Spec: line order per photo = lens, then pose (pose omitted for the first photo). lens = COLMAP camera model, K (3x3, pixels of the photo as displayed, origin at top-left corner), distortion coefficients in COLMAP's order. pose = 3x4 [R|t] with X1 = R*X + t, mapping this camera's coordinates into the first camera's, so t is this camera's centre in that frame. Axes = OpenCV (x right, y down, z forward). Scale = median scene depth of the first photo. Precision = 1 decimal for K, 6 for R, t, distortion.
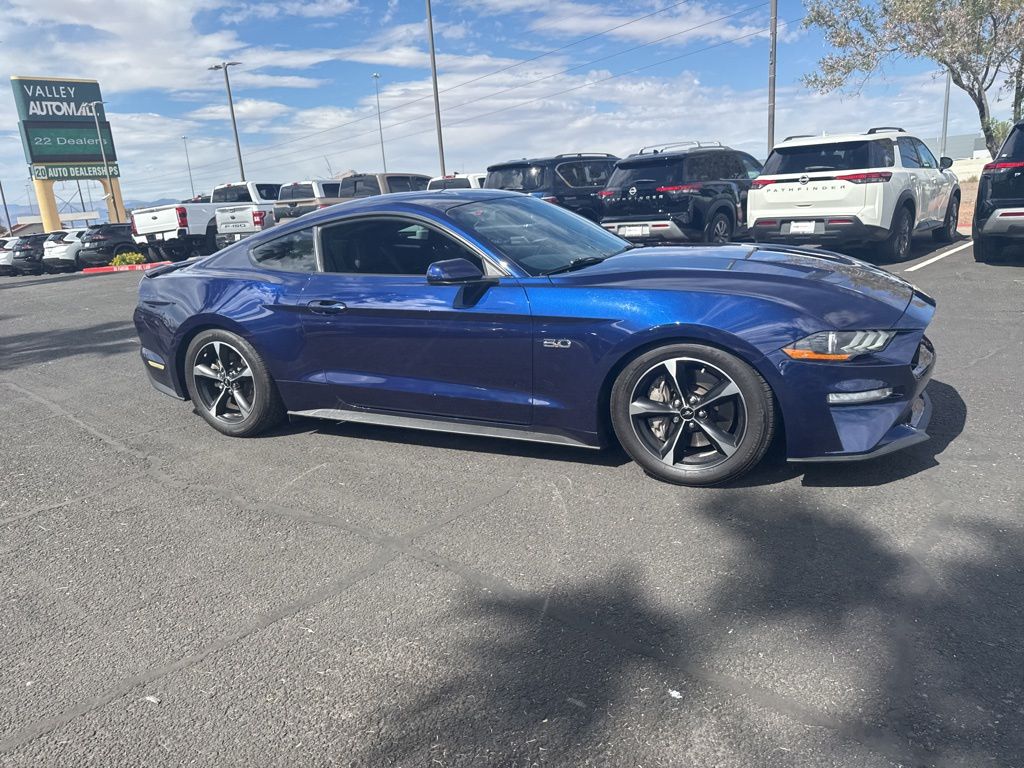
lens RADIAL K [[726.8, 0, 516.0], [0, 726.8, 387.2], [0, 0, 1]] dist [0.018692, -0.021088]
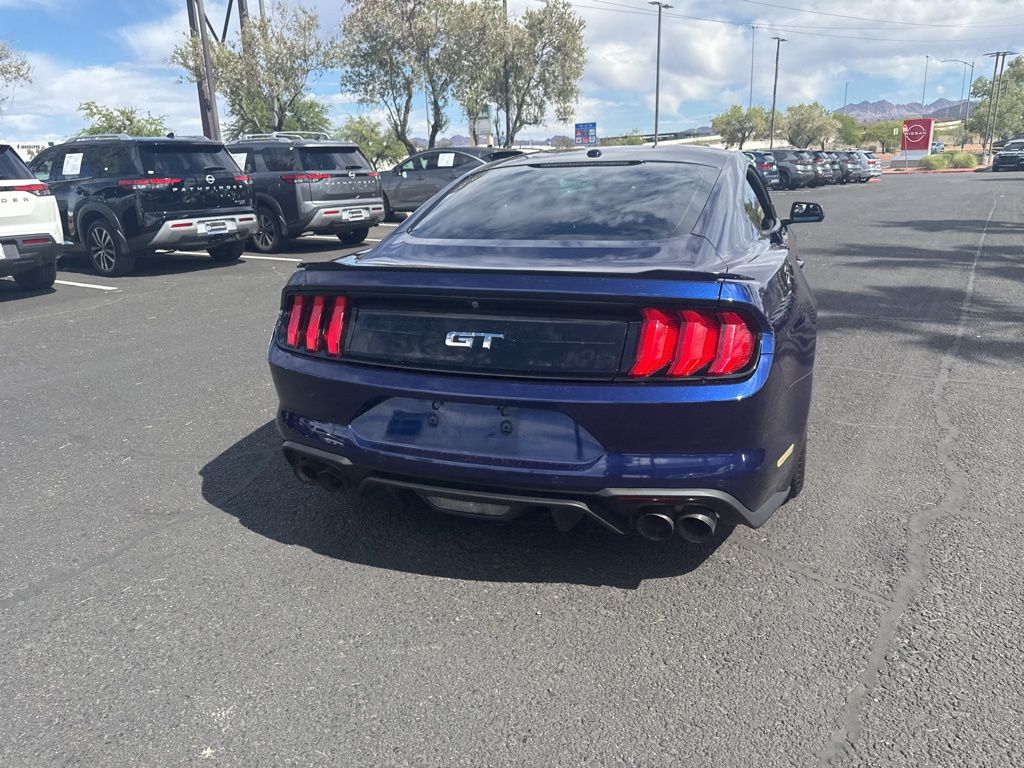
lens RADIAL K [[726.8, 0, 520.5], [0, 726.8, 382.0], [0, 0, 1]] dist [0.018692, -0.021088]
pose [[-0.135077, -0.213583, 0.967541, -0.362032], [0.291318, 0.924771, 0.244812, -0.097388], [-0.947042, 0.314931, -0.062695, 0.463359]]
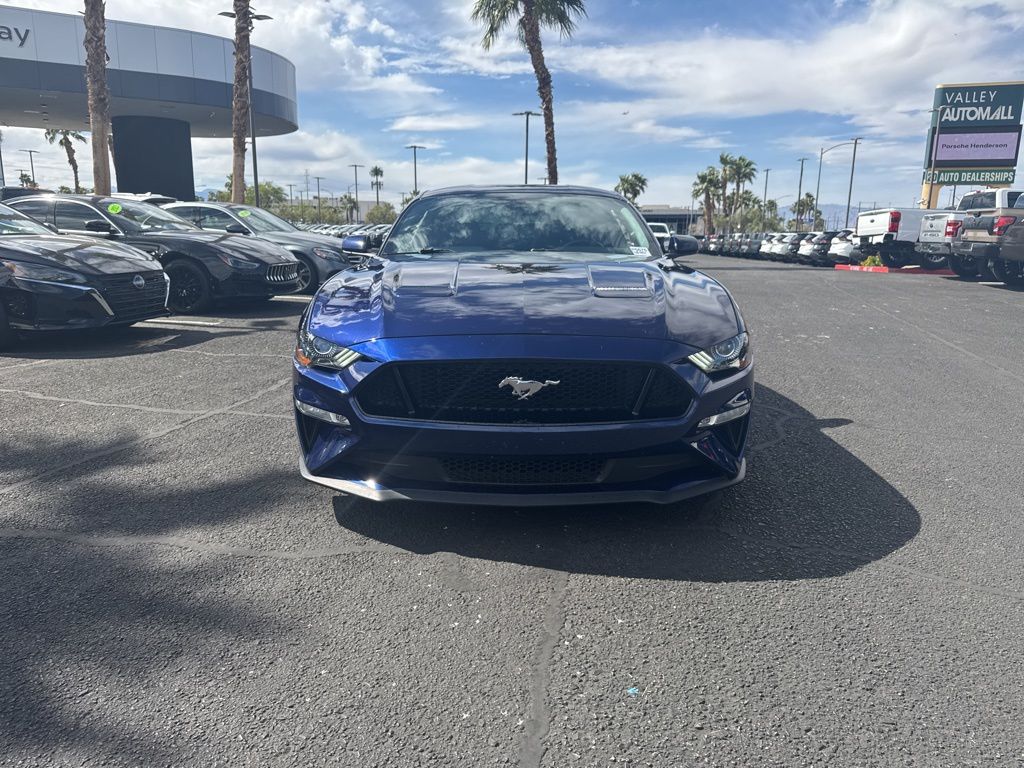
lens RADIAL K [[726.8, 0, 507.7], [0, 726.8, 385.8], [0, 0, 1]] dist [0.018692, -0.021088]
pose [[0.440531, 0.263941, -0.858060, 0.333558], [-0.271532, 0.950209, 0.152881, -0.054446], [0.855688, 0.165642, 0.490265, 0.187122]]
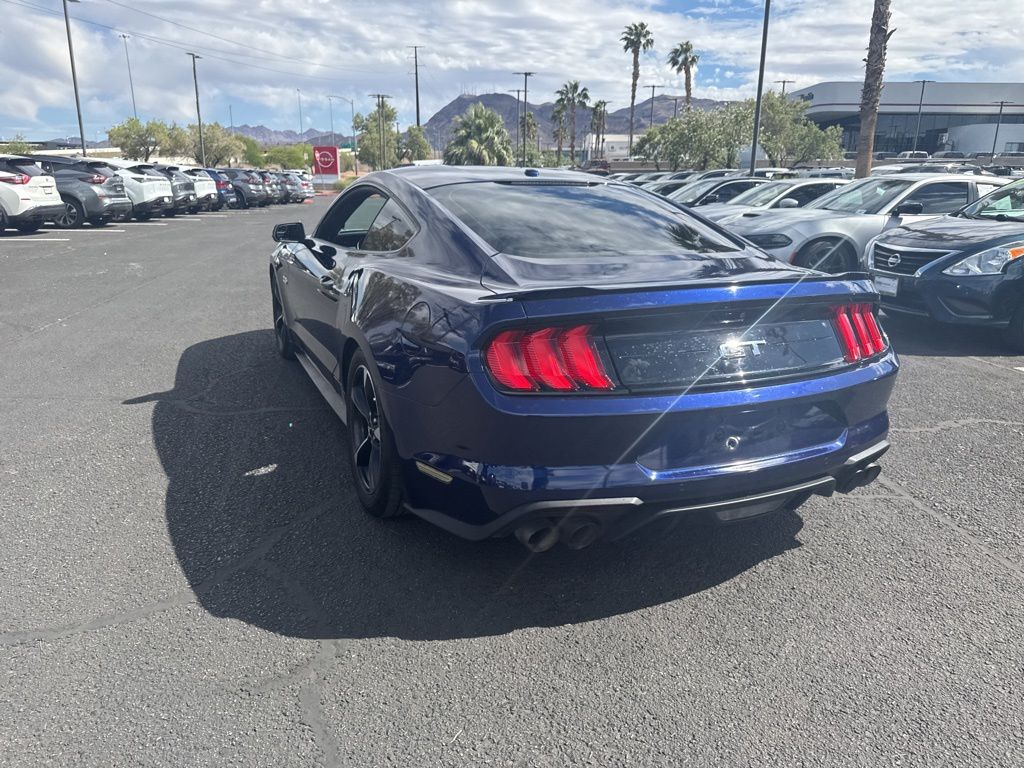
lens RADIAL K [[726.8, 0, 517.0], [0, 726.8, 380.3], [0, 0, 1]] dist [0.018692, -0.021088]
pose [[-0.779990, -0.109132, 0.616203, -0.256542], [0.200825, 0.888944, 0.411640, -0.147708], [-0.592693, 0.444824, -0.671451, 0.622294]]
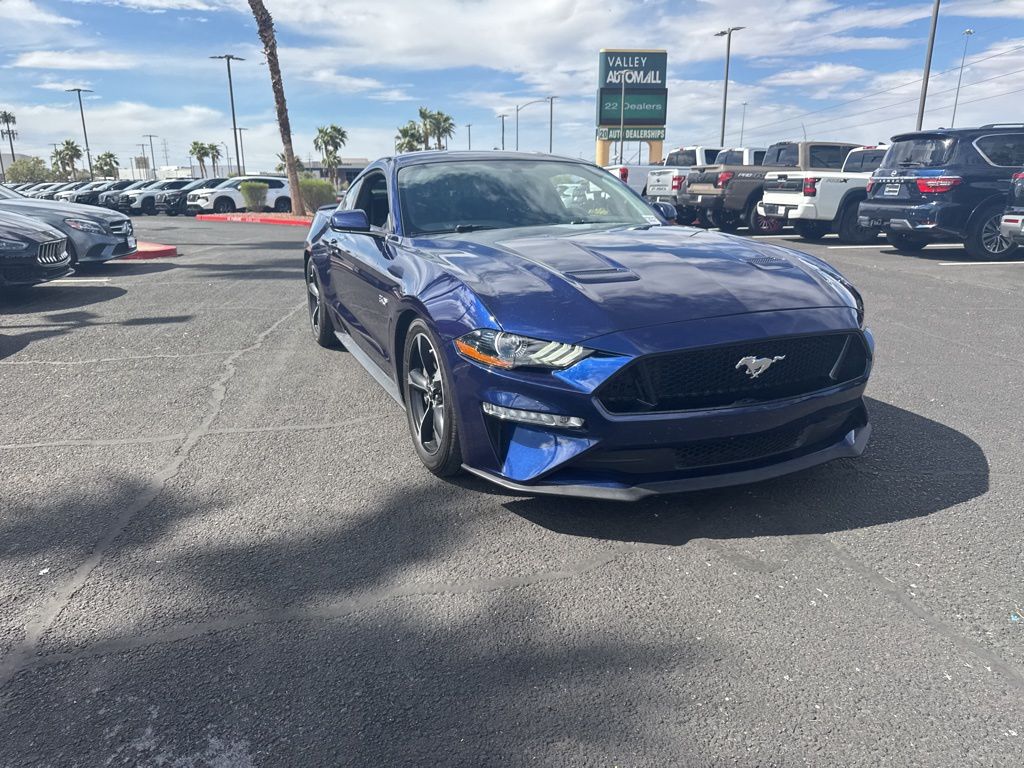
lens RADIAL K [[726.8, 0, 516.0], [0, 726.8, 388.1], [0, 0, 1]] dist [0.018692, -0.021088]
pose [[0.763876, 0.239392, -0.599321, 0.235460], [-0.214168, 0.970062, 0.114508, -0.027274], [0.608790, 0.040886, 0.792277, 0.084656]]
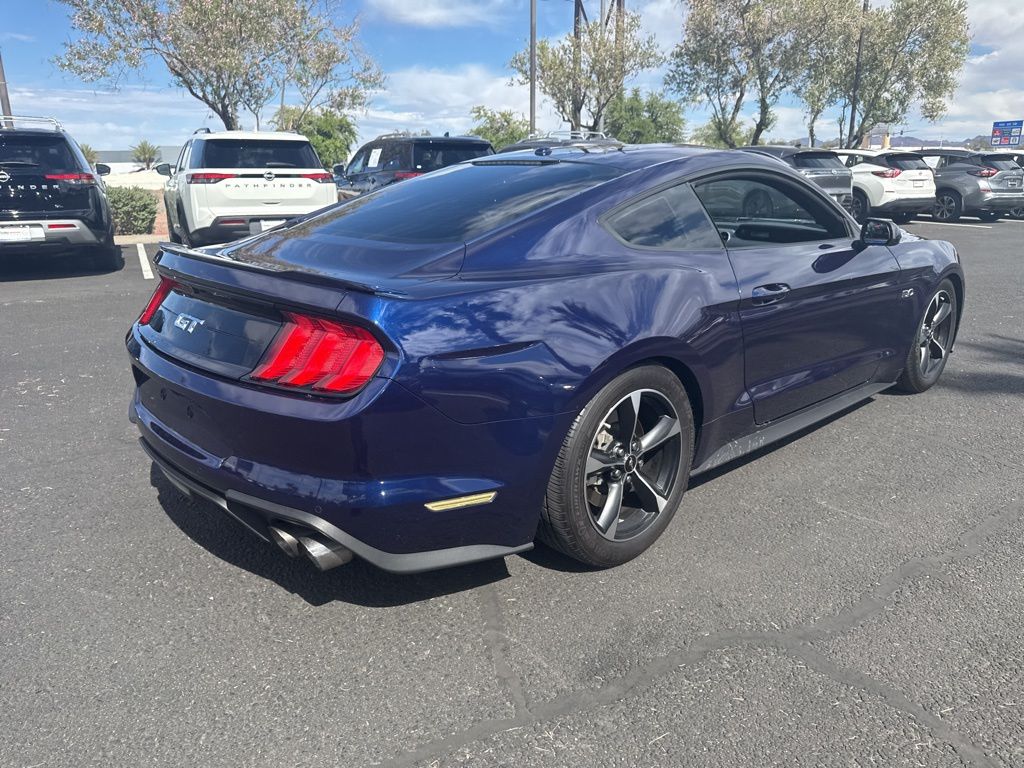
lens RADIAL K [[726.8, 0, 519.7], [0, 726.8, 380.8], [0, 0, 1]] dist [0.018692, -0.021088]
pose [[0.346782, -0.194527, 0.917552, -0.331068], [0.222833, 0.967335, 0.120864, -0.056107], [-0.911091, 0.162547, 0.378802, 0.314517]]
